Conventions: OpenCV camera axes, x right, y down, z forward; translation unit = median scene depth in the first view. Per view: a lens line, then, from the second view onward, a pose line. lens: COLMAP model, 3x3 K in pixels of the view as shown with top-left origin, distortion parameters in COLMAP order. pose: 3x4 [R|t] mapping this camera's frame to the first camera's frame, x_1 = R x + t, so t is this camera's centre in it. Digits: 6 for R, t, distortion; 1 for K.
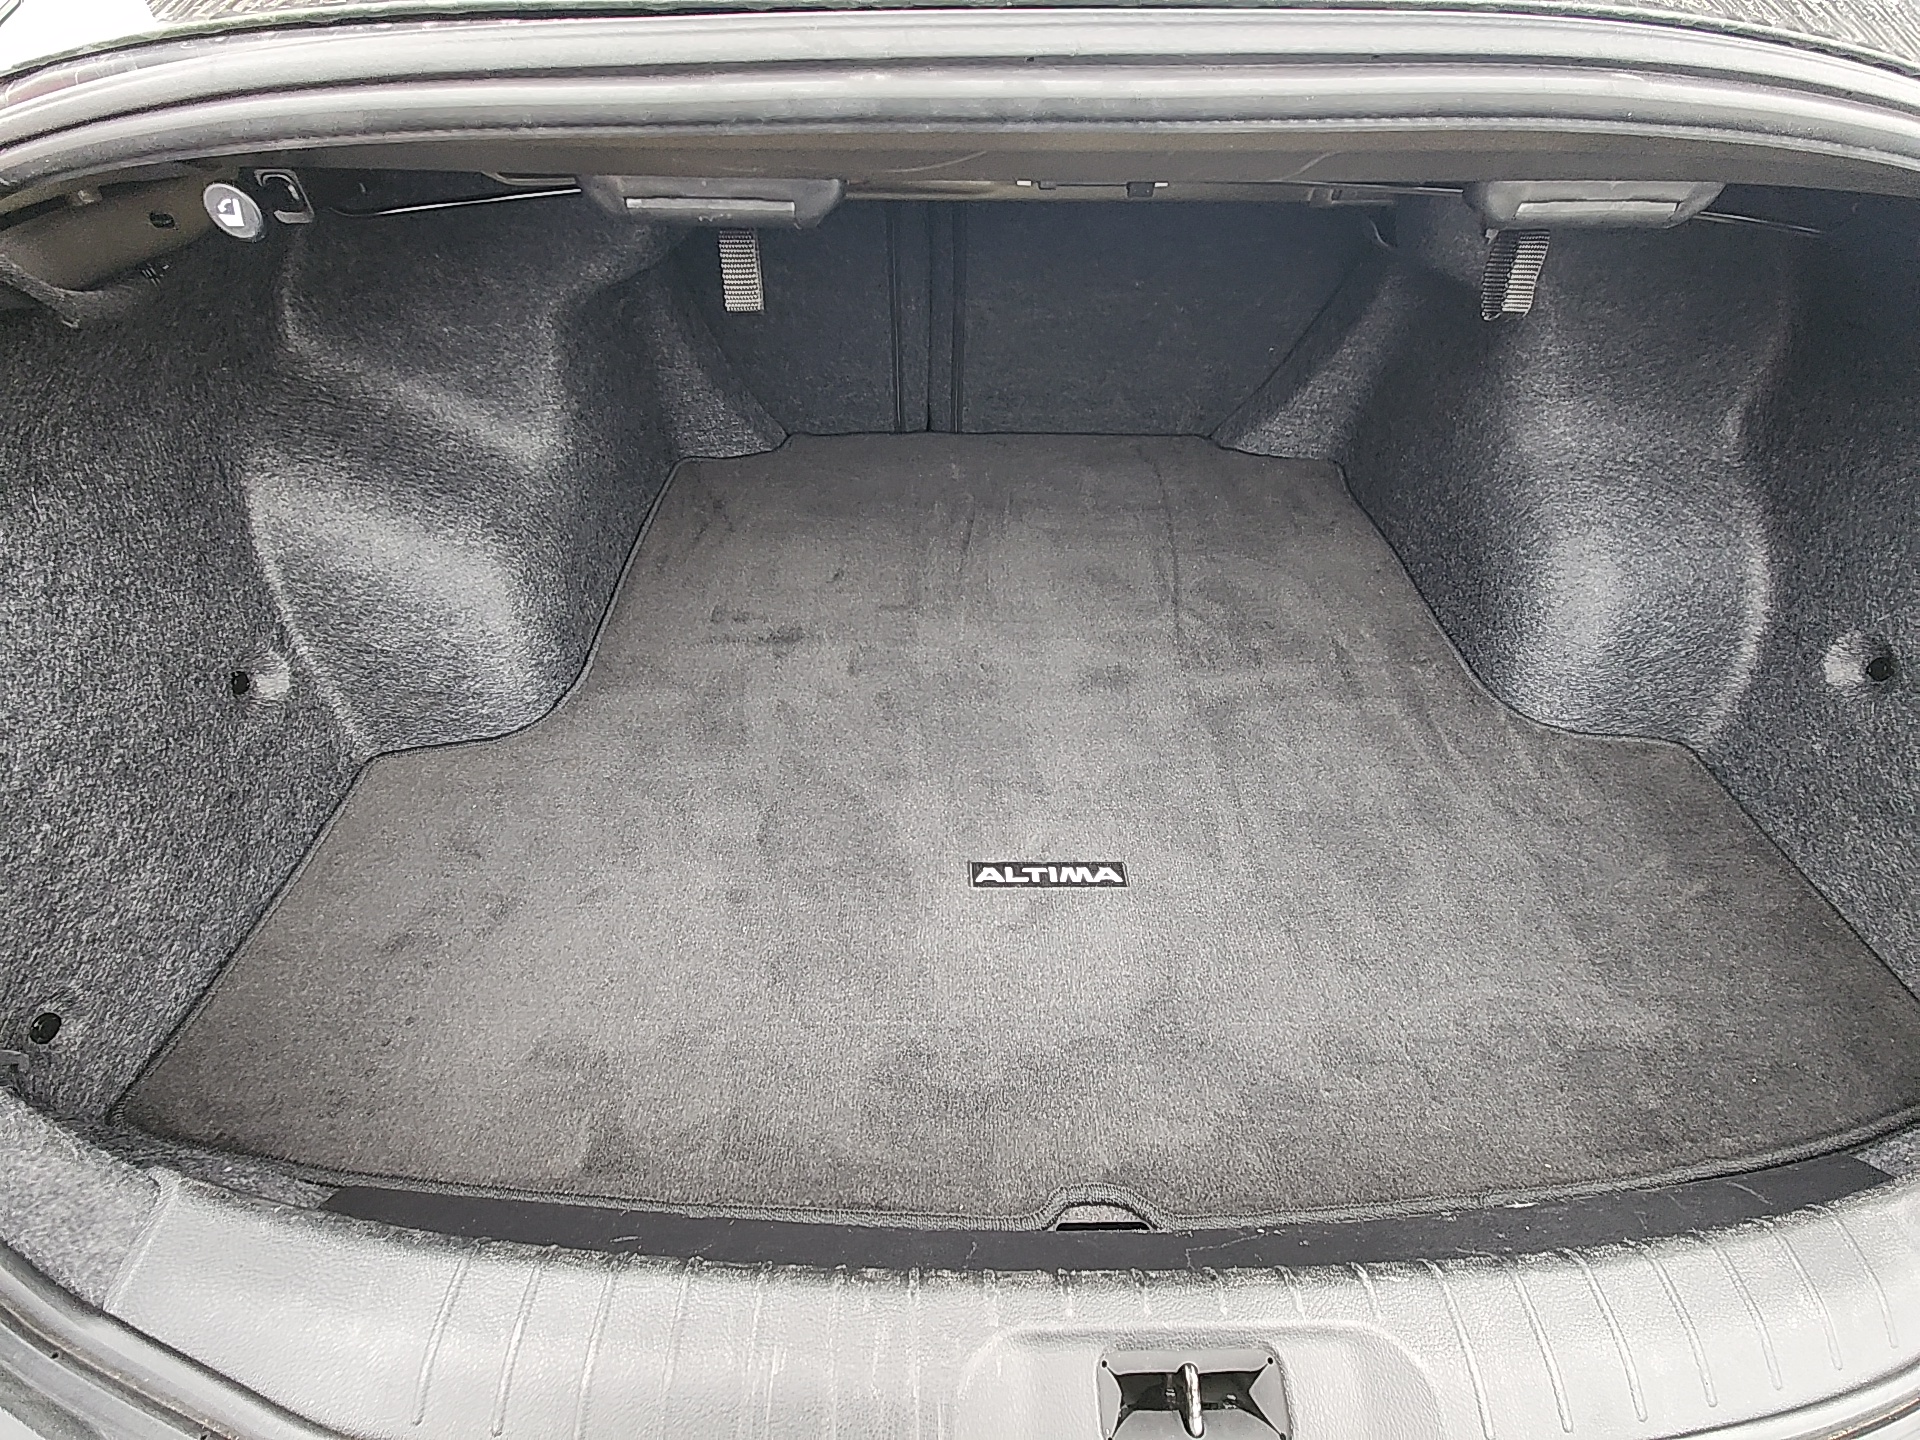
lens RADIAL K [[866.7, 0, 930.4], [0, 866.7, 708.2], [0, 0, 1]] dist [-0.000609, -0.000363]
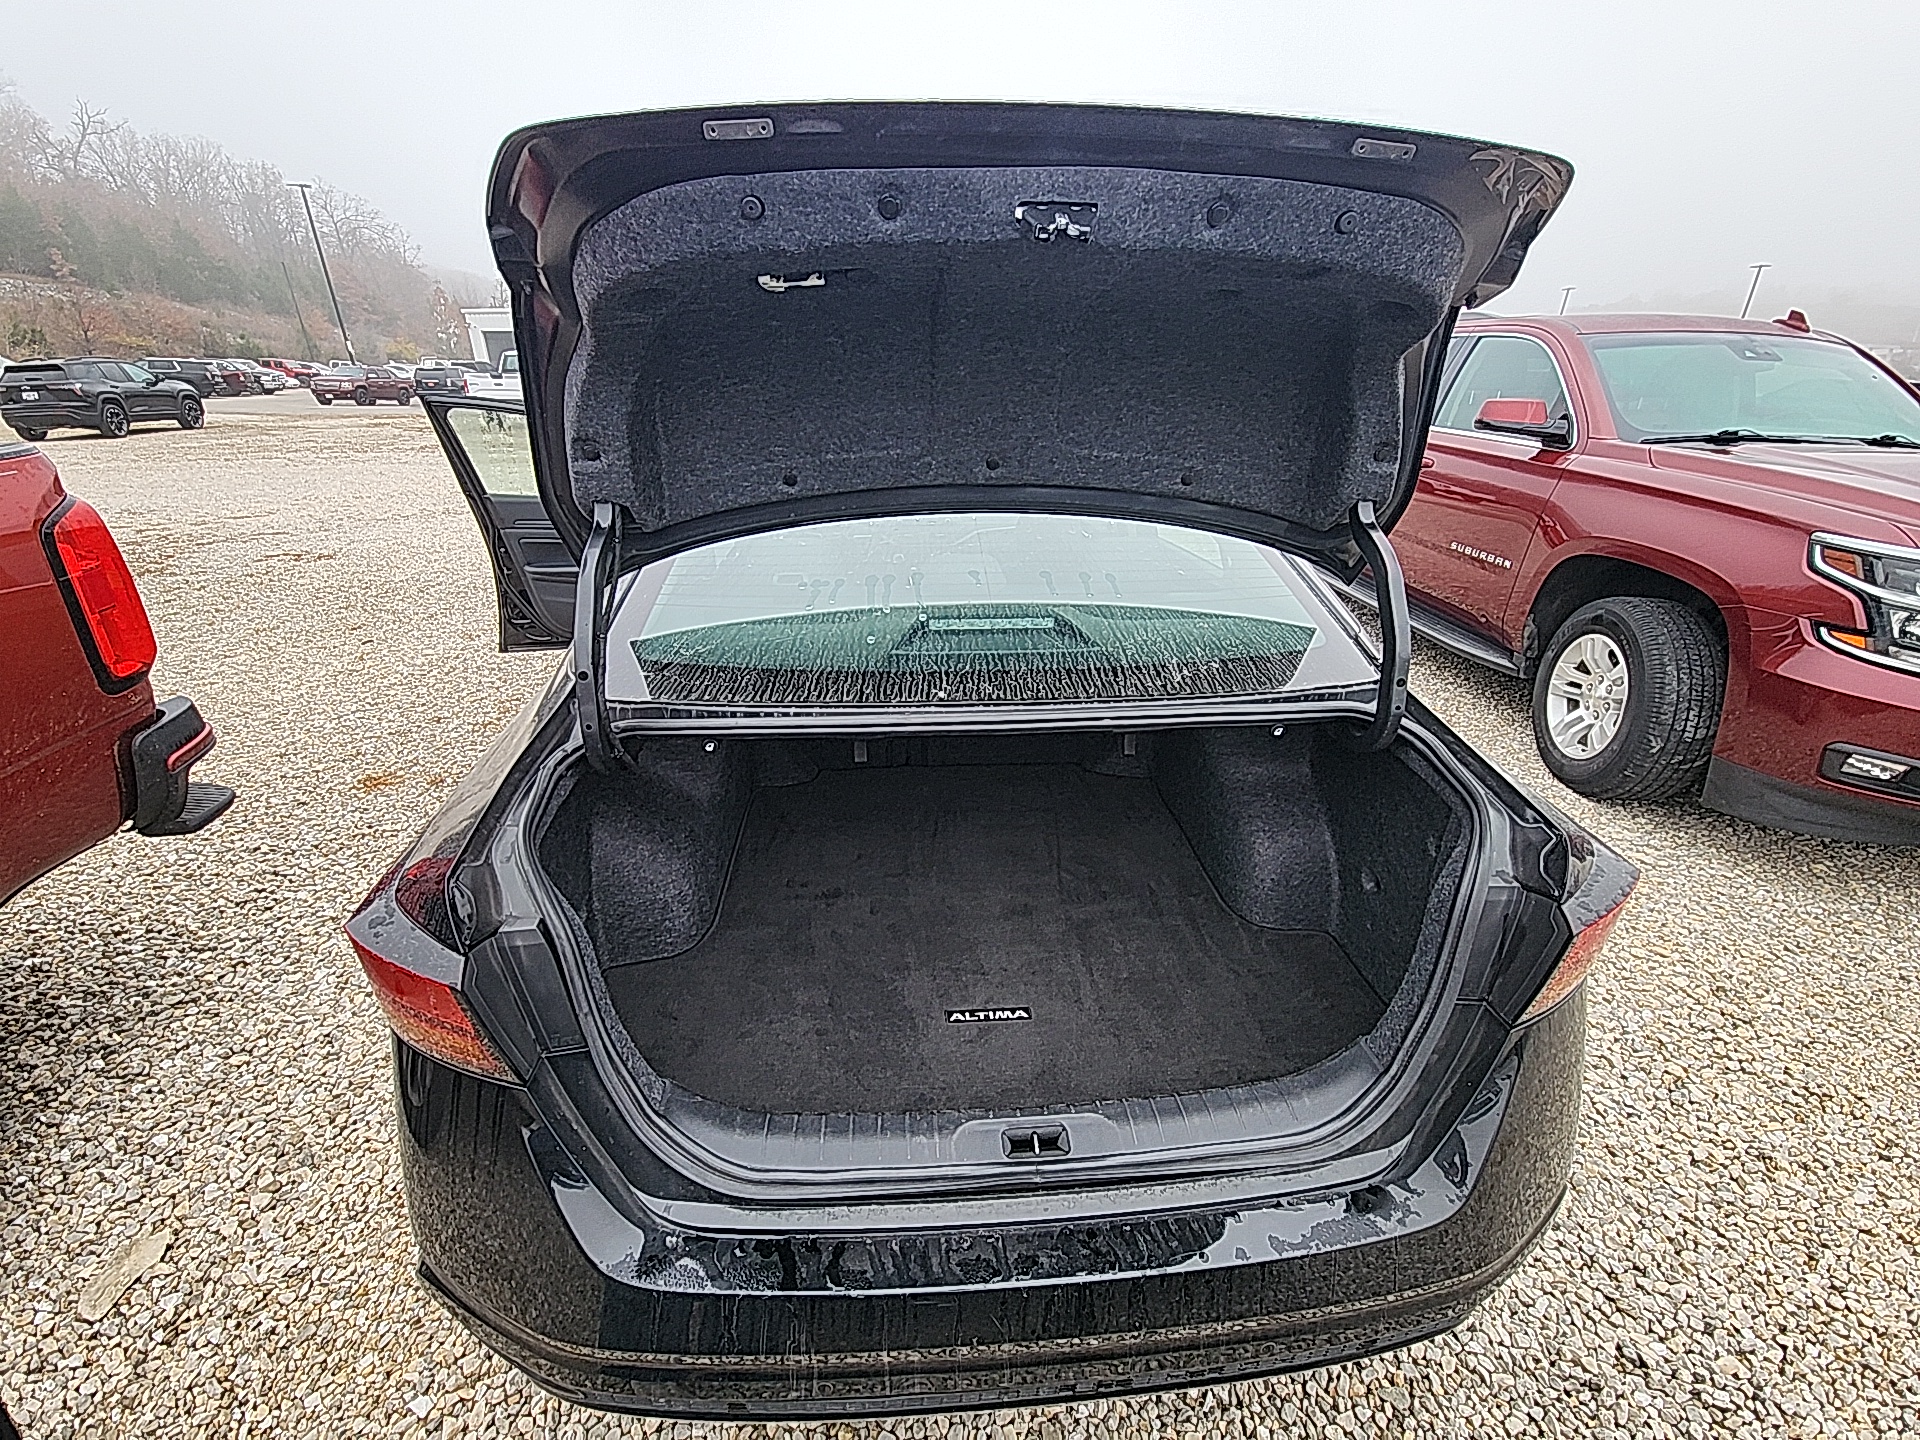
lens RADIAL K [[779.3, 0, 952.0], [0, 779.3, 706.5], [0, 0, 1]] dist [0.064151, -0.036572]
pose [[0.996804, -0.021511, 0.076936, -0.050485], [0.046353, 0.940109, -0.337709, 0.121824], [-0.065064, 0.340196, 0.938101, -0.704127]]
